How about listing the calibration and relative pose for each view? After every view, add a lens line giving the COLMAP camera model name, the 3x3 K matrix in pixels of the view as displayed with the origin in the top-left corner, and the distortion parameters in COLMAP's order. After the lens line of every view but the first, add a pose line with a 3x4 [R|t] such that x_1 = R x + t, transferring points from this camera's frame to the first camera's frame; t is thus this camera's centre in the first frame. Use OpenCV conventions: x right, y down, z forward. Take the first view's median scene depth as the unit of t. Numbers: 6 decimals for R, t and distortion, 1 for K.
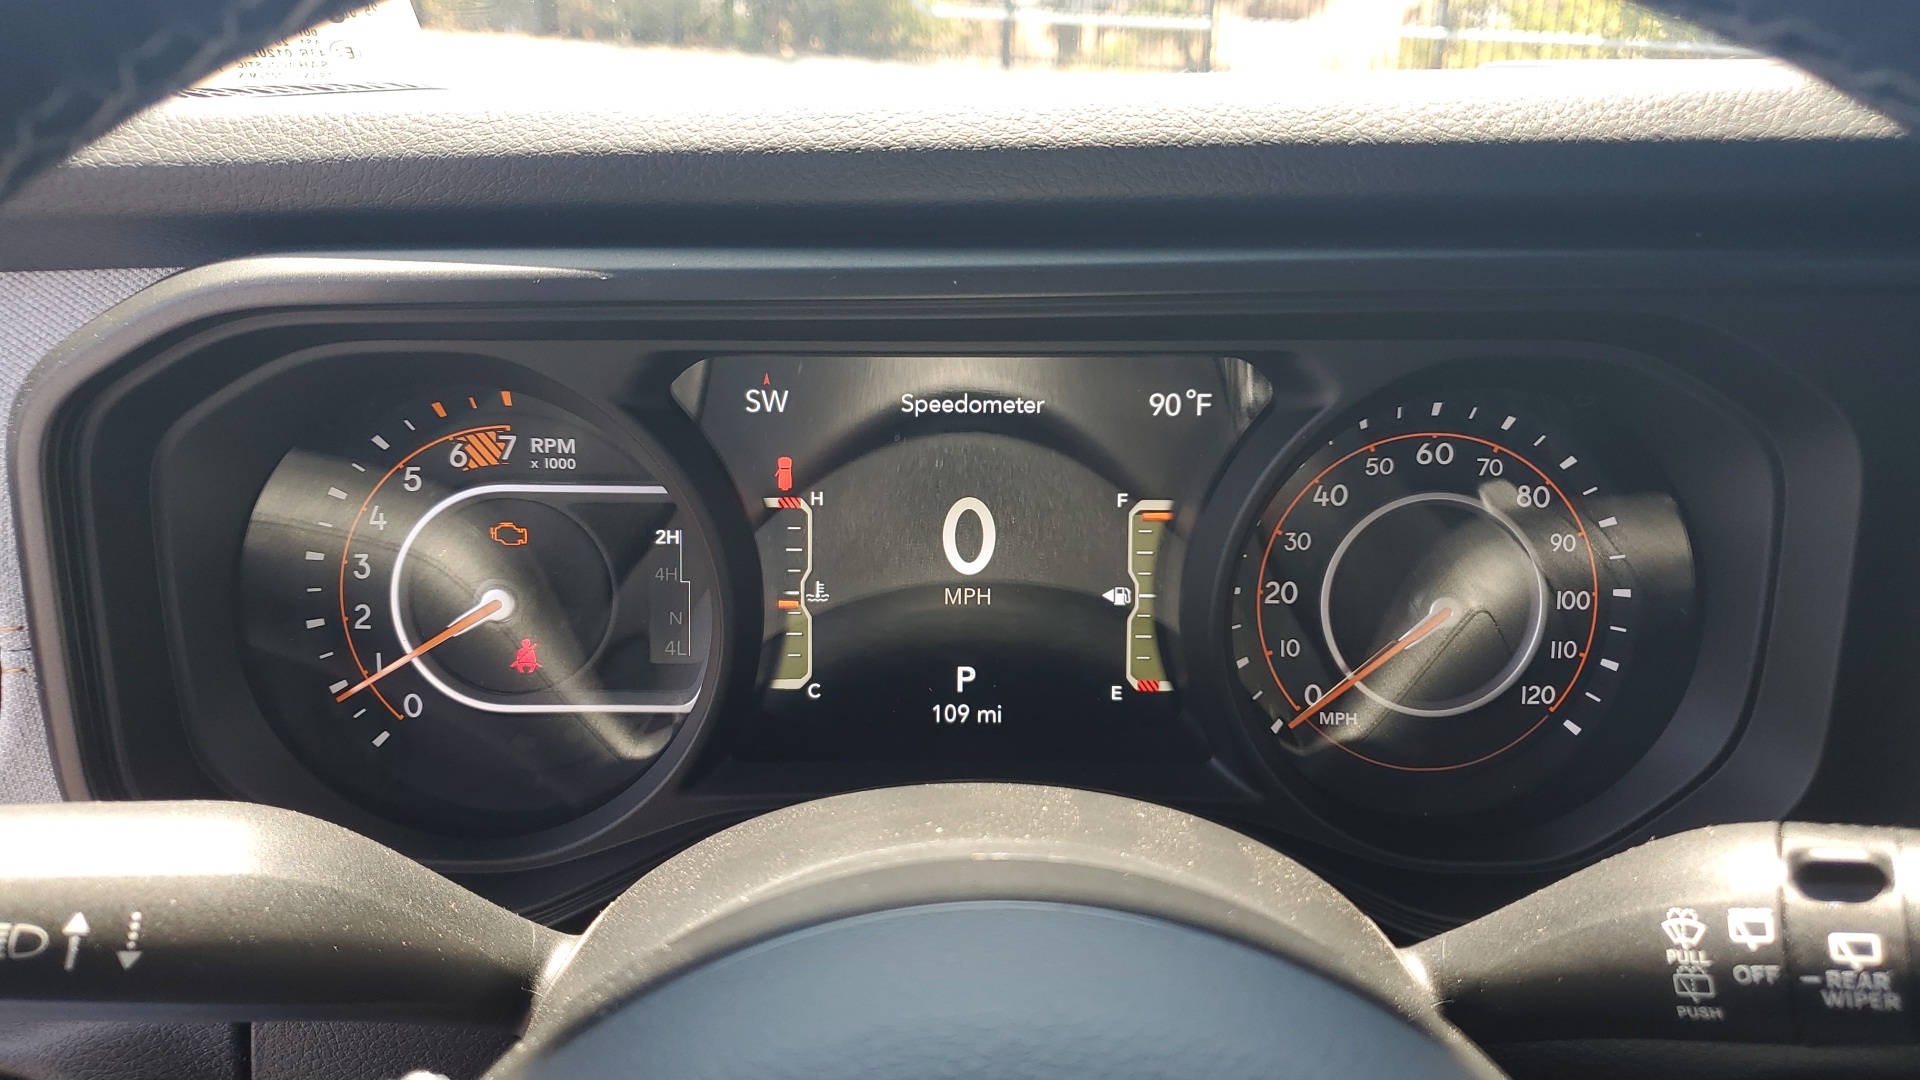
lens RADIAL K [[1437.3, 0, 956.0], [0, 1437.3, 558.5], [0, 0, 1]] dist [0.055713, -0.033605]
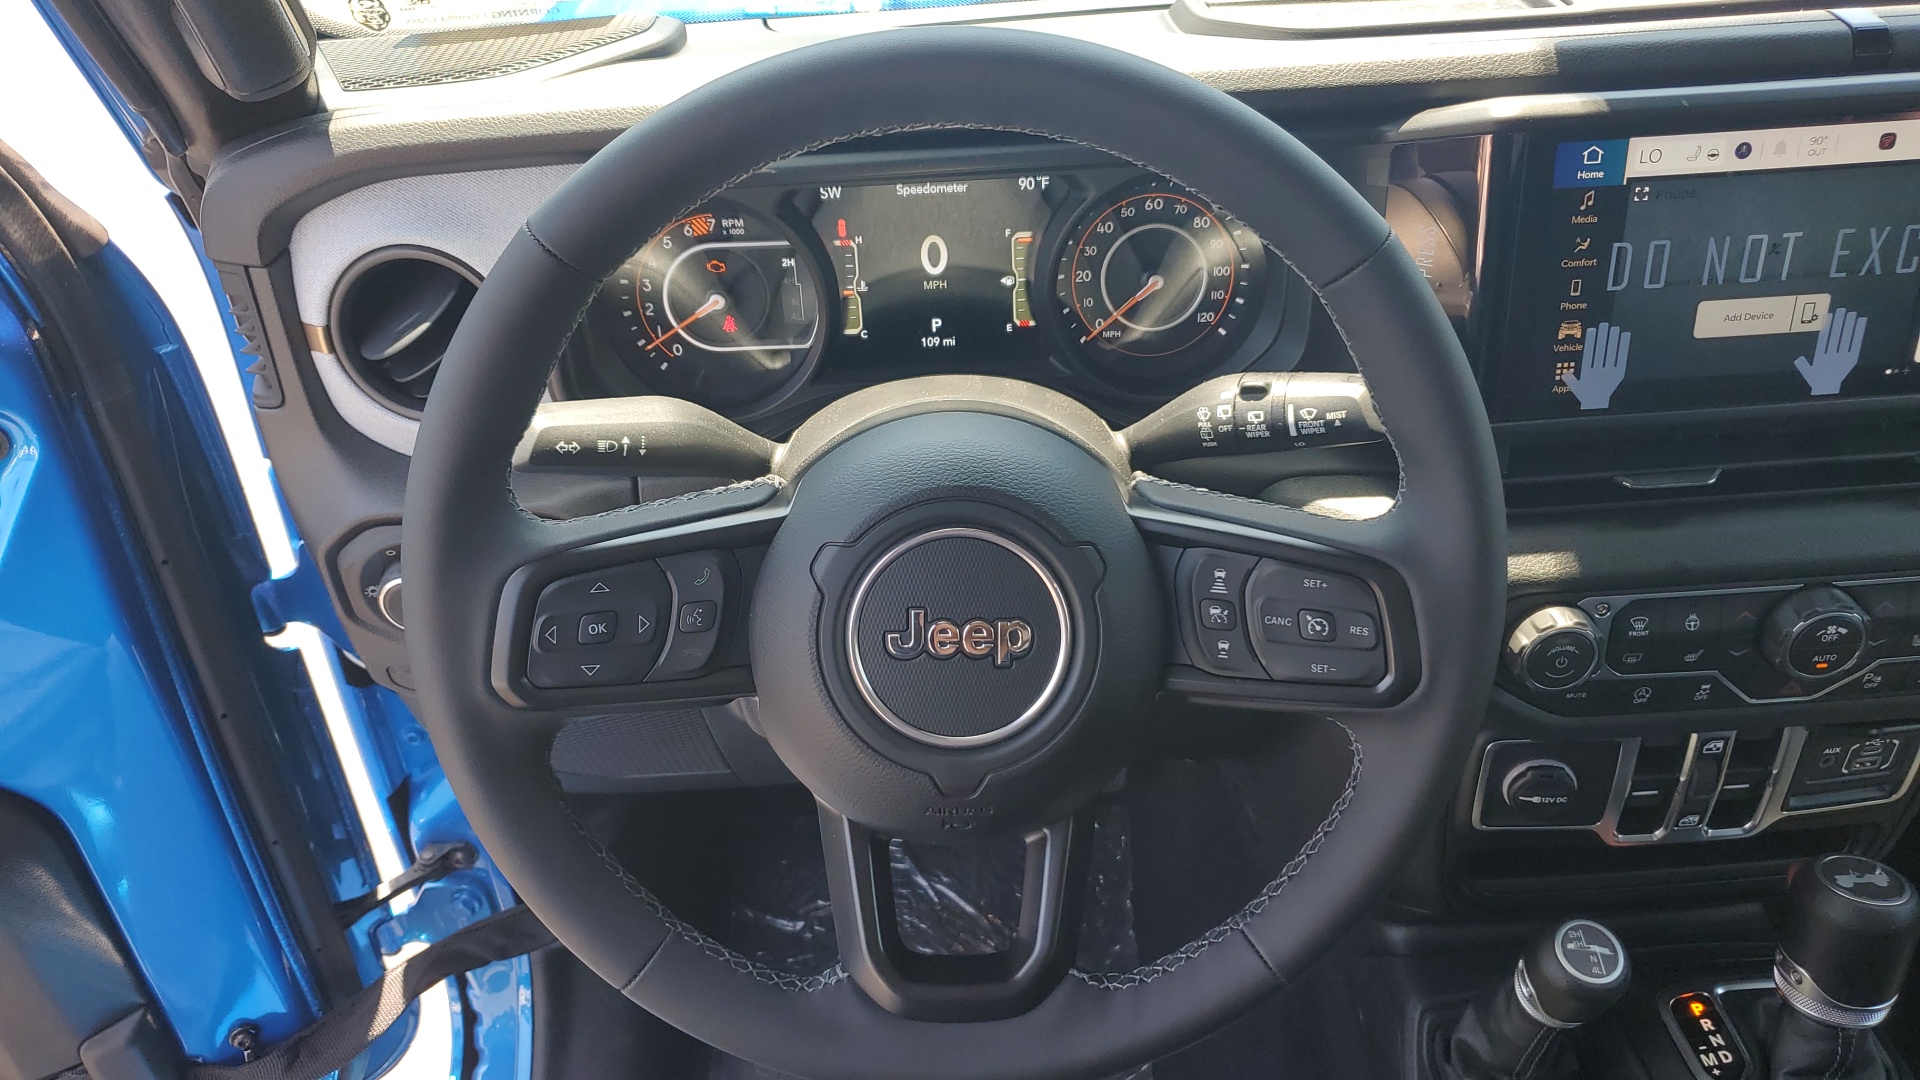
lens RADIAL K [[1465.6, 0, 973.6], [0, 1465.6, 542.3], [0, 0, 1]] dist [0.063744, -0.049094]
pose [[0.998474, -0.054088, 0.011166, 0.020281], [0.048925, 0.960047, 0.275530, -0.203409], [-0.025623, -0.274563, 0.961228, -1.174976]]
